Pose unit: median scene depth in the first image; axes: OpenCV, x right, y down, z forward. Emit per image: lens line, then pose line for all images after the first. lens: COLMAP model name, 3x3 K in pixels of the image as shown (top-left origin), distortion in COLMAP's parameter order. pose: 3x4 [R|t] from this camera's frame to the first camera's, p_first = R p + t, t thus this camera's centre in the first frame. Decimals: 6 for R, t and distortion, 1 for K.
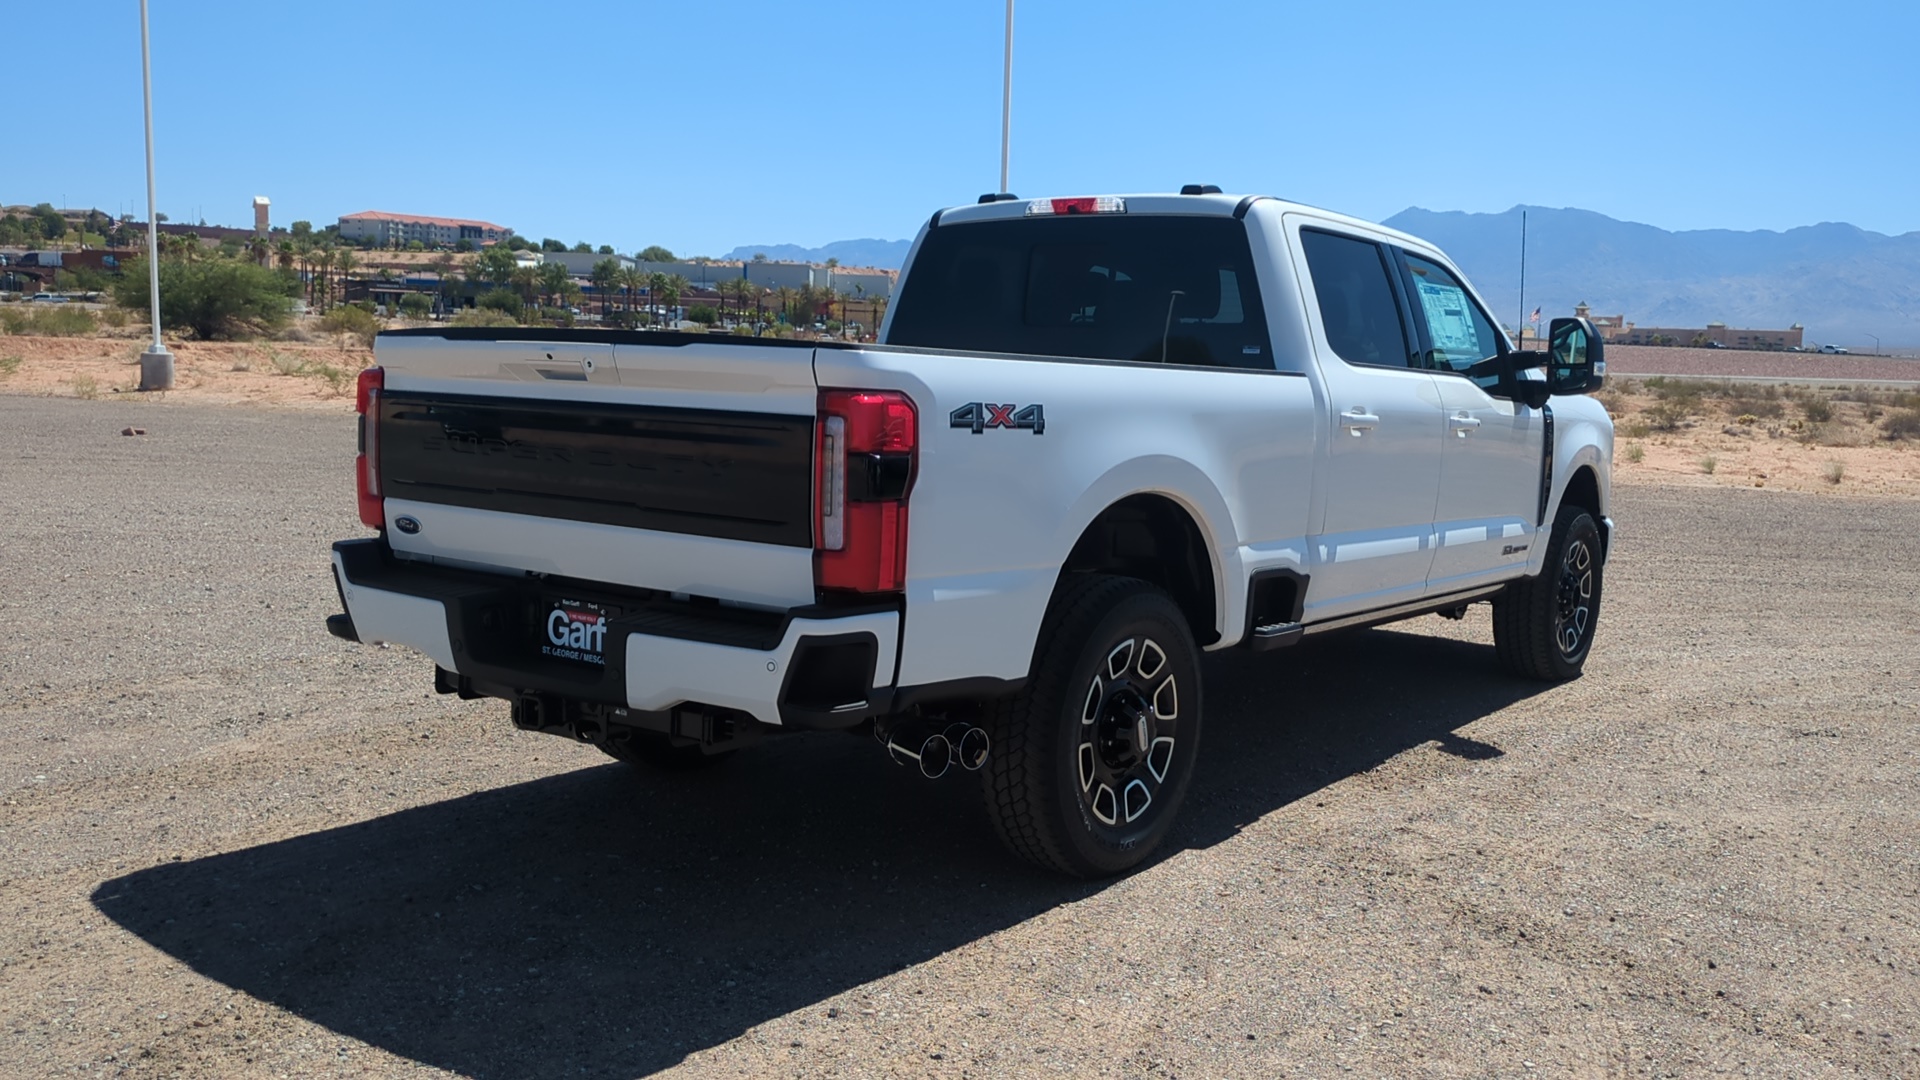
lens RADIAL K [[1635.7, 0, 979.0], [0, 1635.7, 534.8], [0, 0, 1]] dist [0.099240, -0.147473]
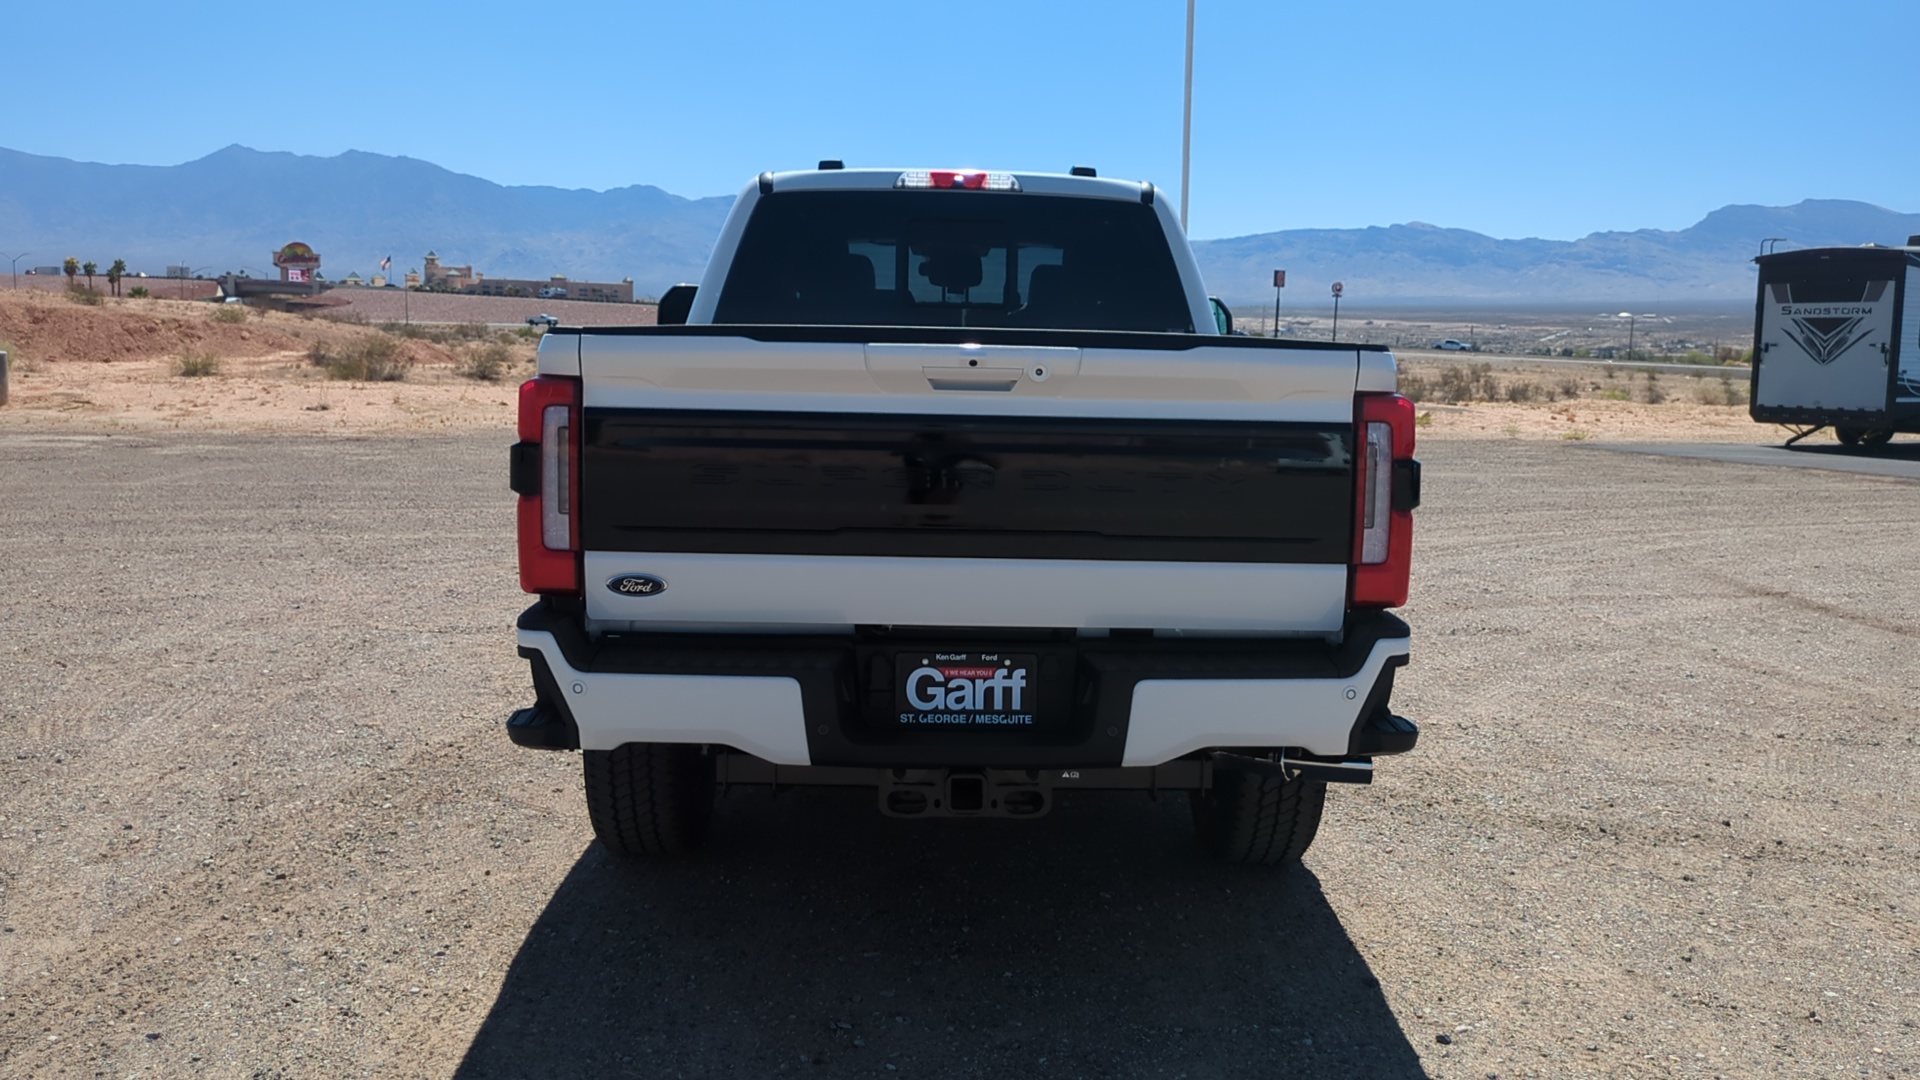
lens RADIAL K [[1635.7, 0, 979.0], [0, 1635.7, 534.8], [0, 0, 1]] dist [0.099240, -0.147473]
pose [[0.788067, -0.084468, 0.609766, -0.734144], [0.066035, 0.996425, 0.052685, -0.062858], [-0.612037, -0.001254, 0.790828, 0.334228]]
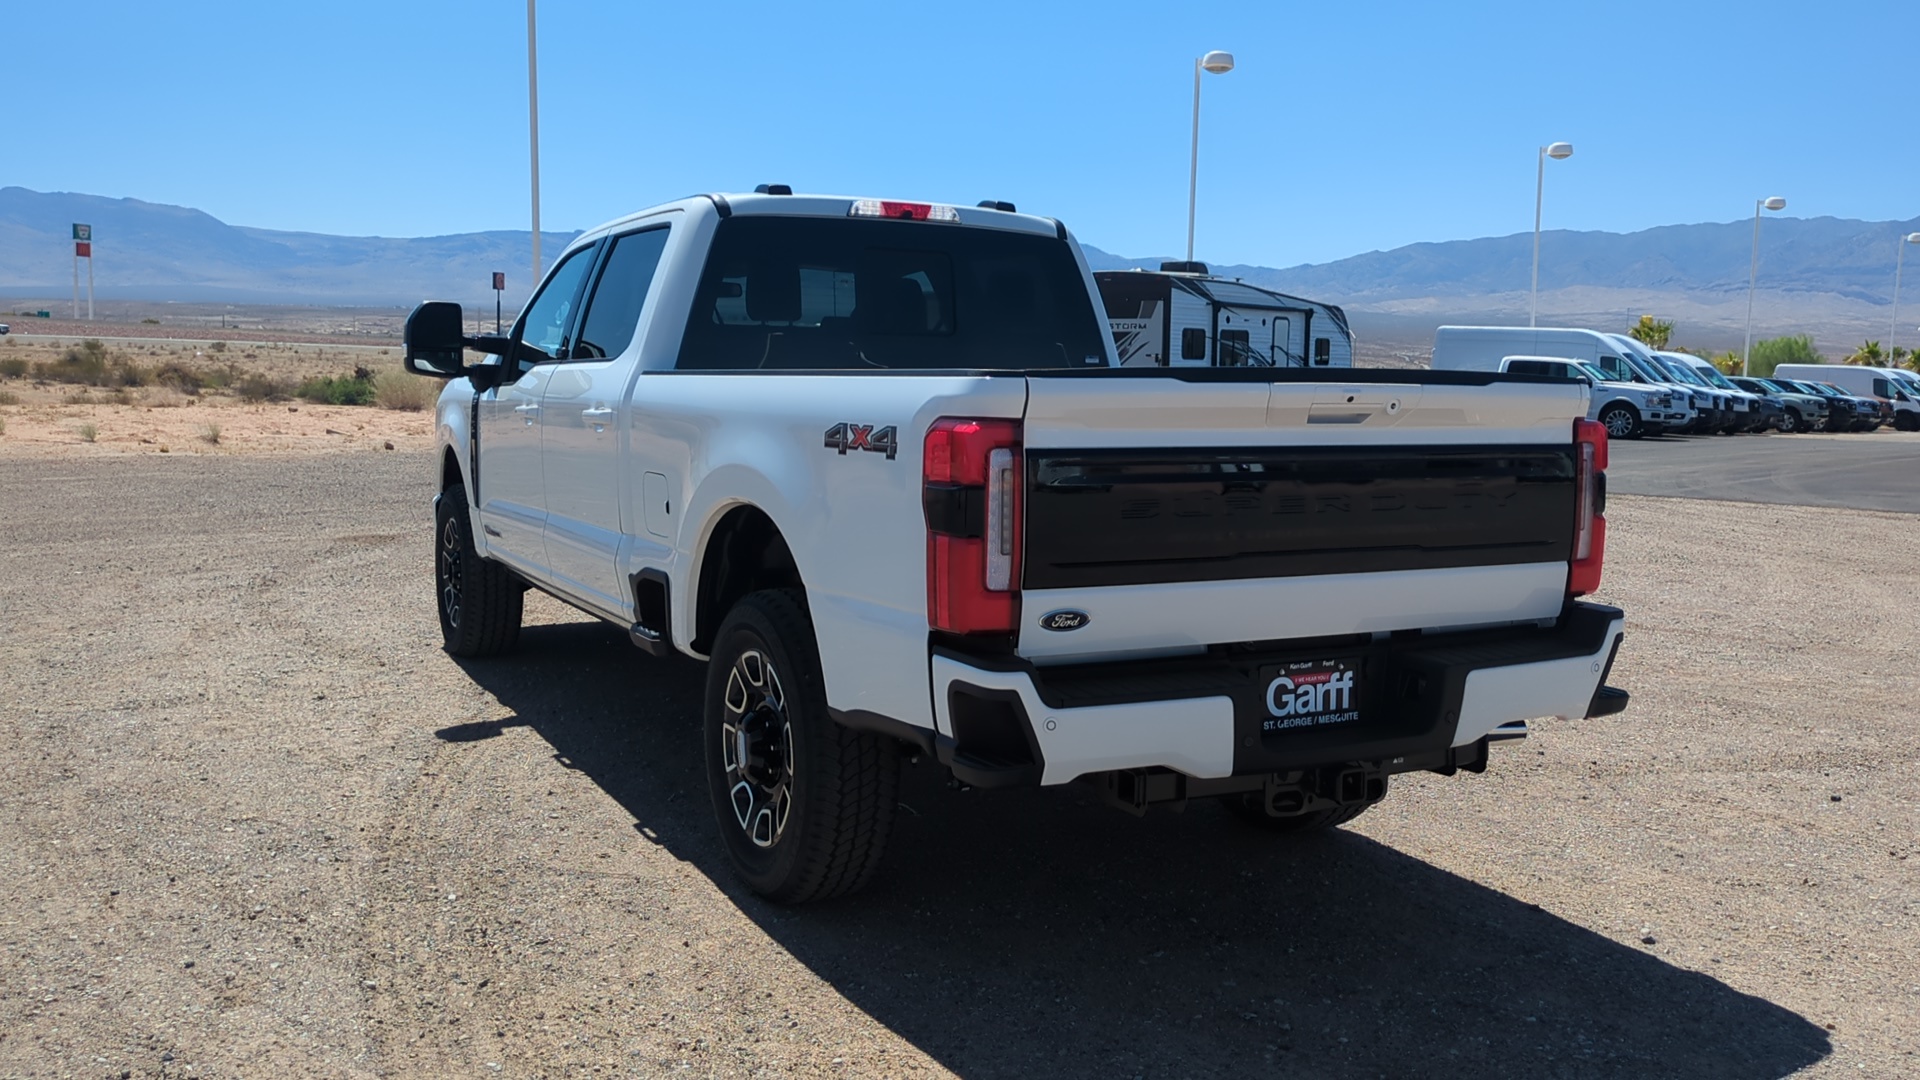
lens RADIAL K [[1635.7, 0, 979.0], [0, 1635.7, 534.8], [0, 0, 1]] dist [0.099240, -0.147473]
pose [[0.430037, -0.115095, 0.895445, -1.130247], [0.086926, 0.992511, 0.085825, -0.124426], [-0.898617, 0.040929, 0.436821, 0.755669]]
